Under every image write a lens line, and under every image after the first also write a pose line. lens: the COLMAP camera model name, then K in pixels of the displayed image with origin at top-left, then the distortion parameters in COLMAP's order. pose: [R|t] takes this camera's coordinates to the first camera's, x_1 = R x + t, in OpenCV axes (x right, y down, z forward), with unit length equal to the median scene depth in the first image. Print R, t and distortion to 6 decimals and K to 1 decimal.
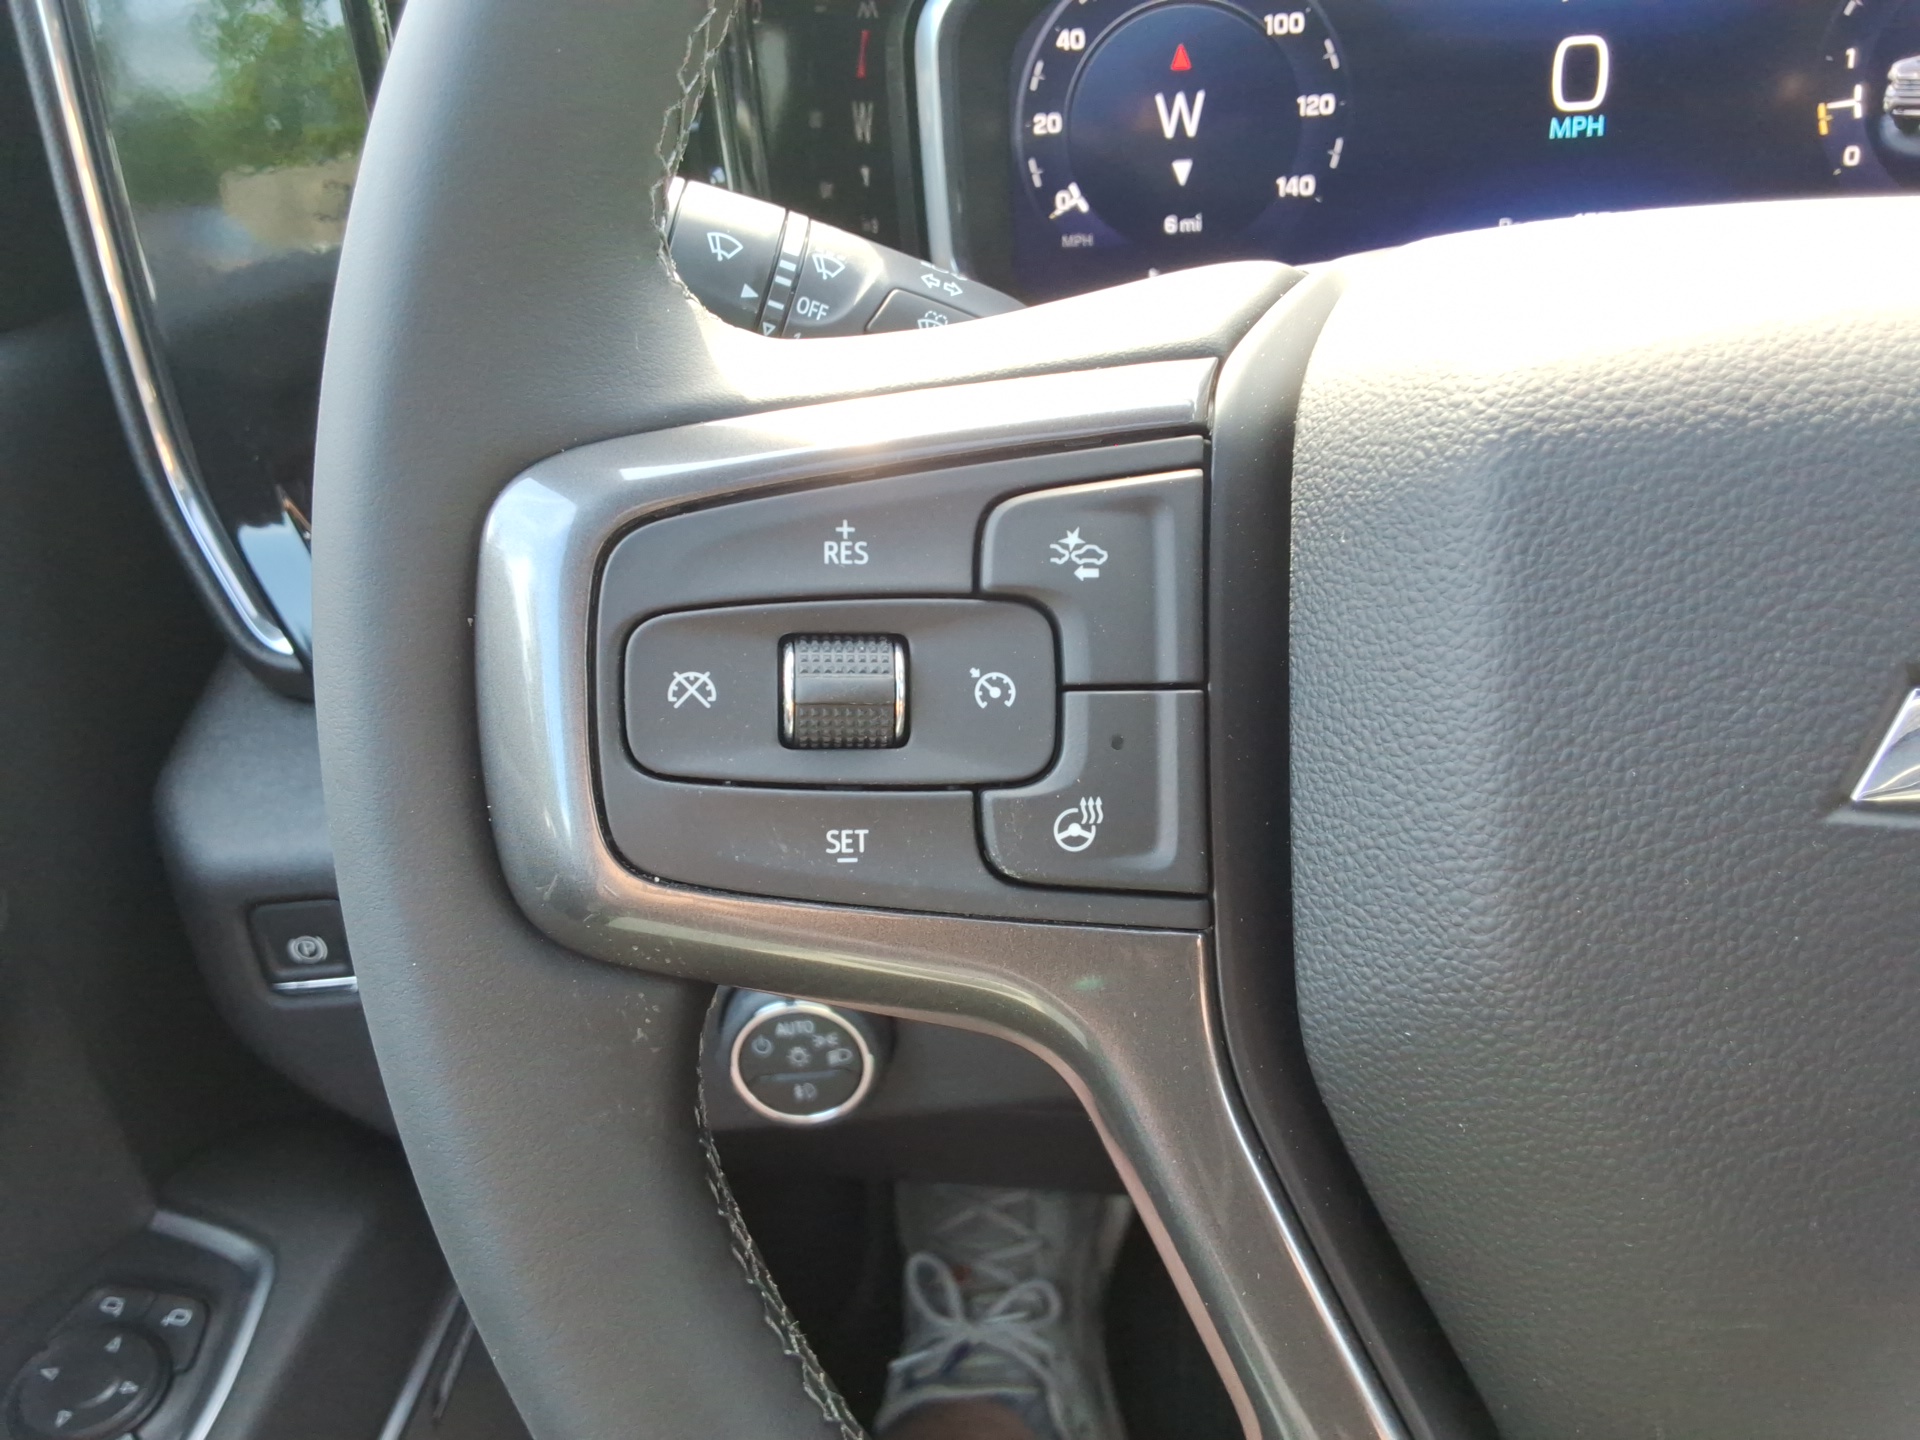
lens RADIAL K [[1578.9, 0, 984.2], [0, 1578.9, 685.2], [0, 0, 1]] dist [0.109138, -0.204600]
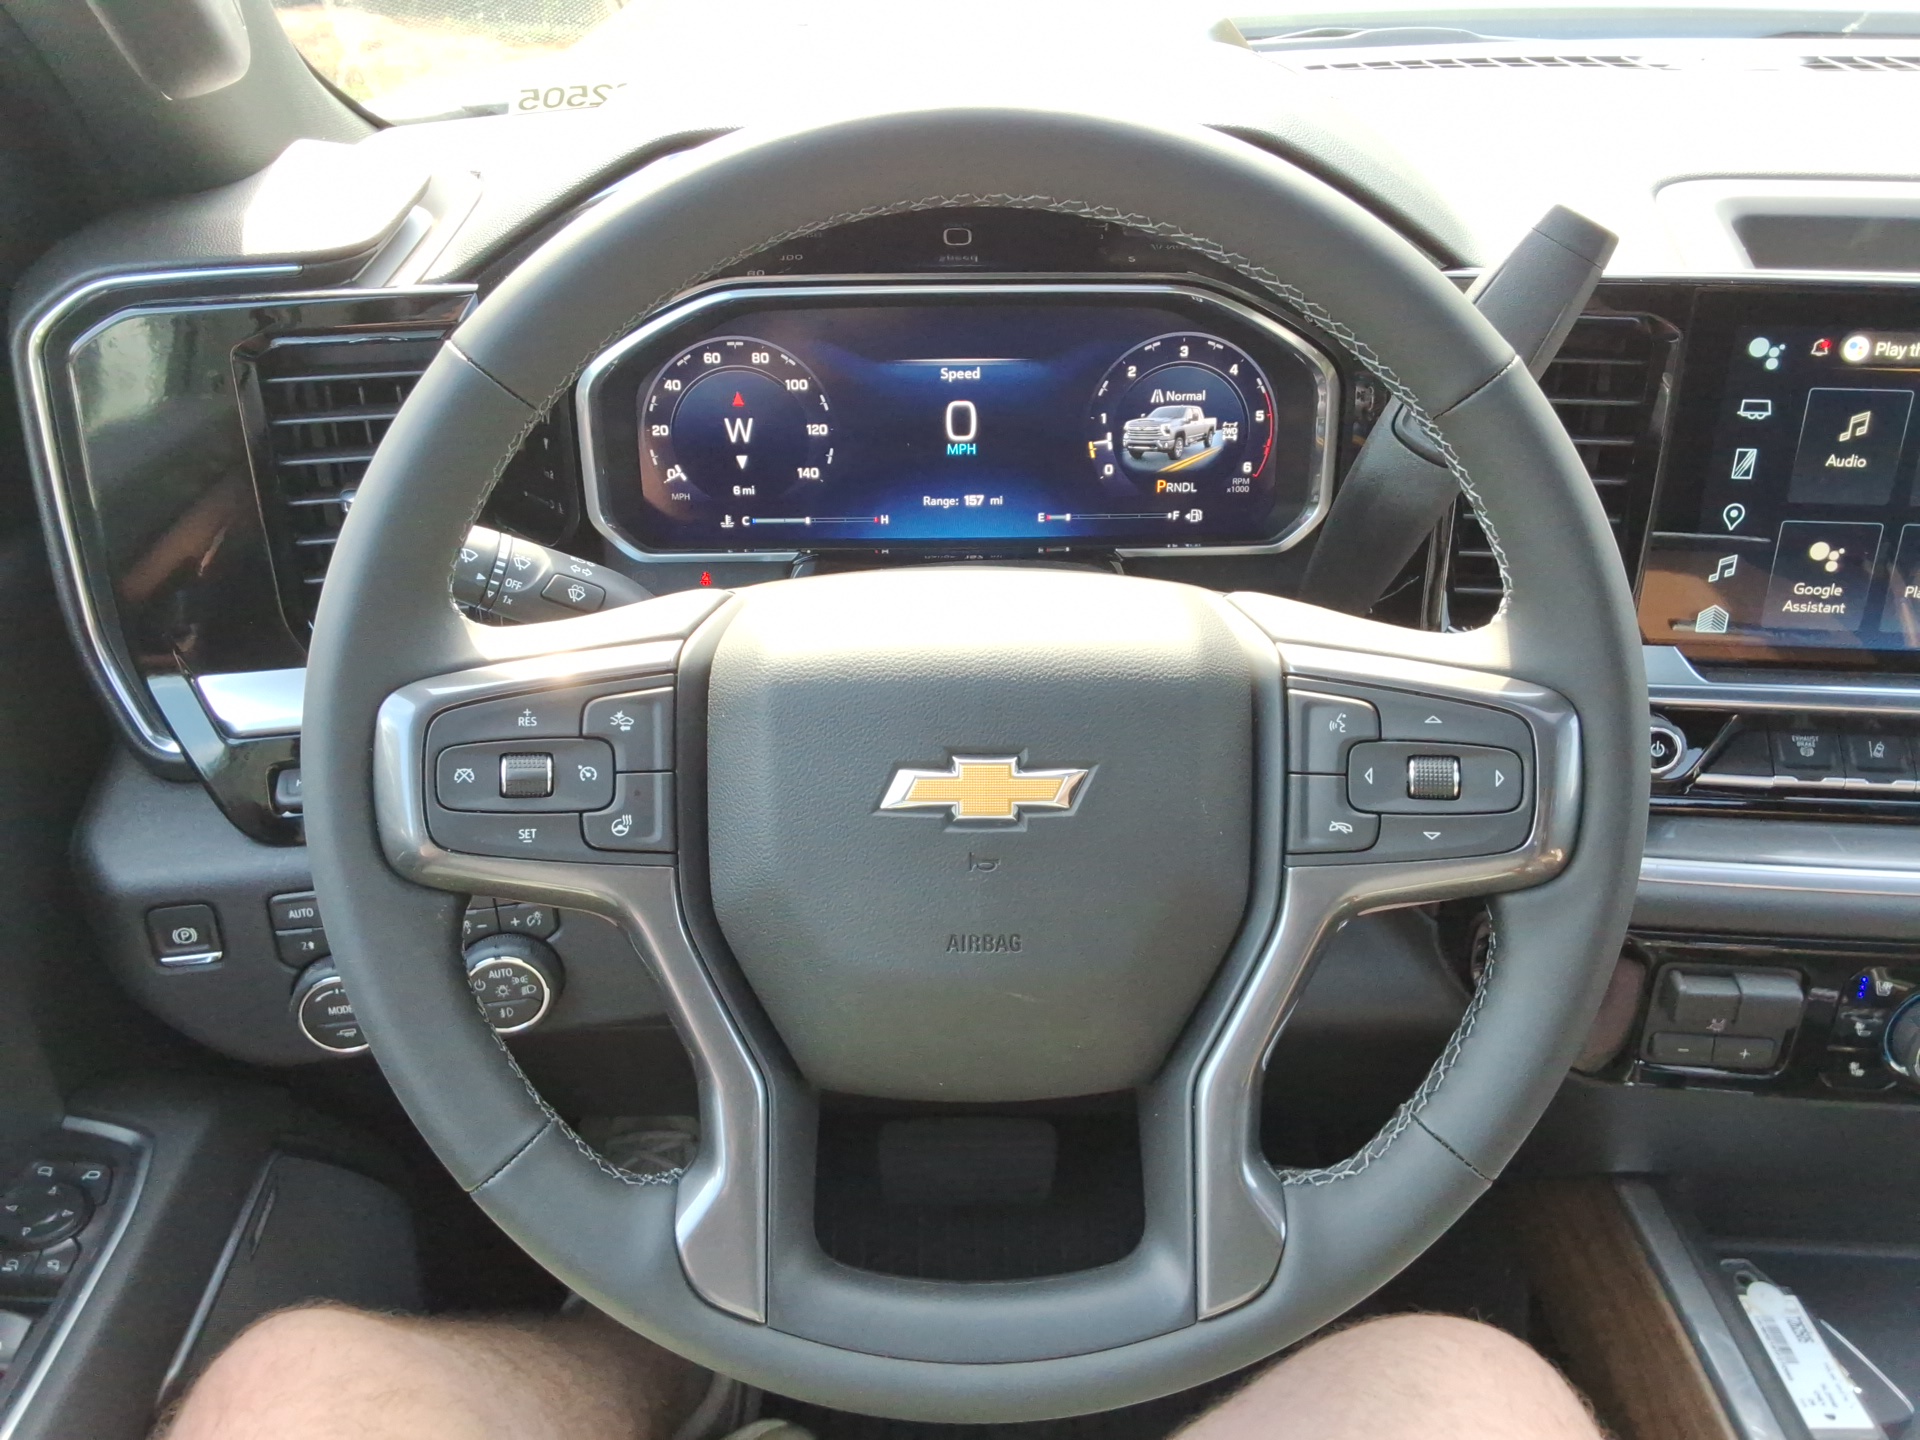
lens RADIAL K [[1562.9, 0, 984.2], [0, 1562.9, 690.8], [0, 0, 1]] dist [0.142744, -0.246497]
pose [[0.983308, -0.002941, 0.181926, 0.078817], [0.010032, 0.999225, -0.038068, -0.012576], [-0.181673, 0.039257, 0.982575, -0.743776]]
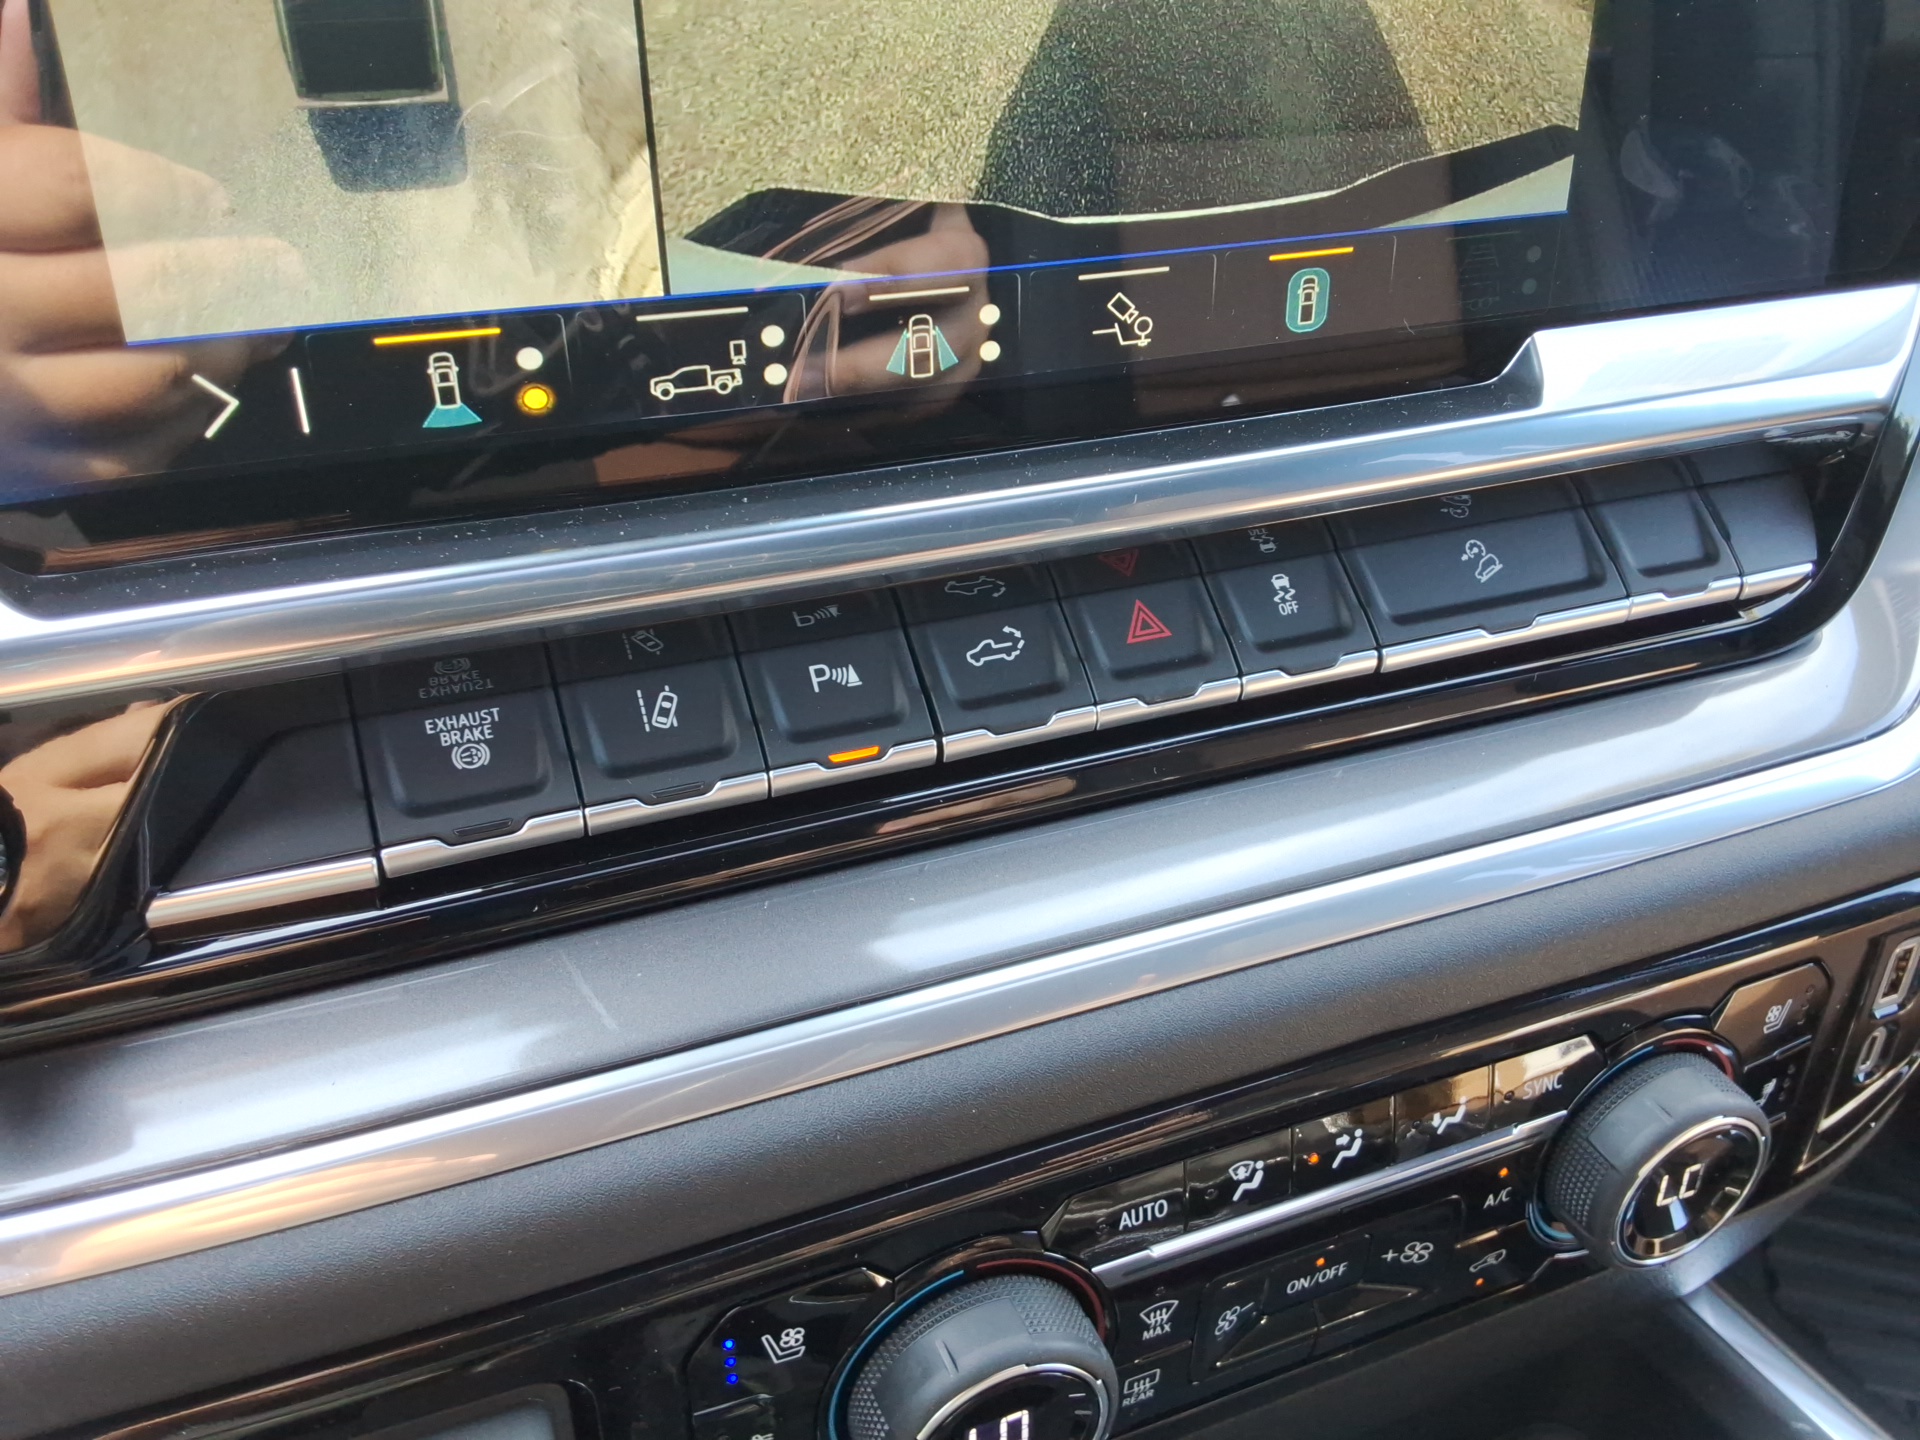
lens RADIAL K [[1540.6, 0, 980.1], [0, 1540.6, 720.2], [0, 0, 1]] dist [0.124337, -0.138658]
pose [[0.796460, -0.213822, 0.565625, 1.051521], [0.223673, 0.973225, 0.052951, -0.005063], [-0.561802, 0.084342, 0.822961, 0.154693]]
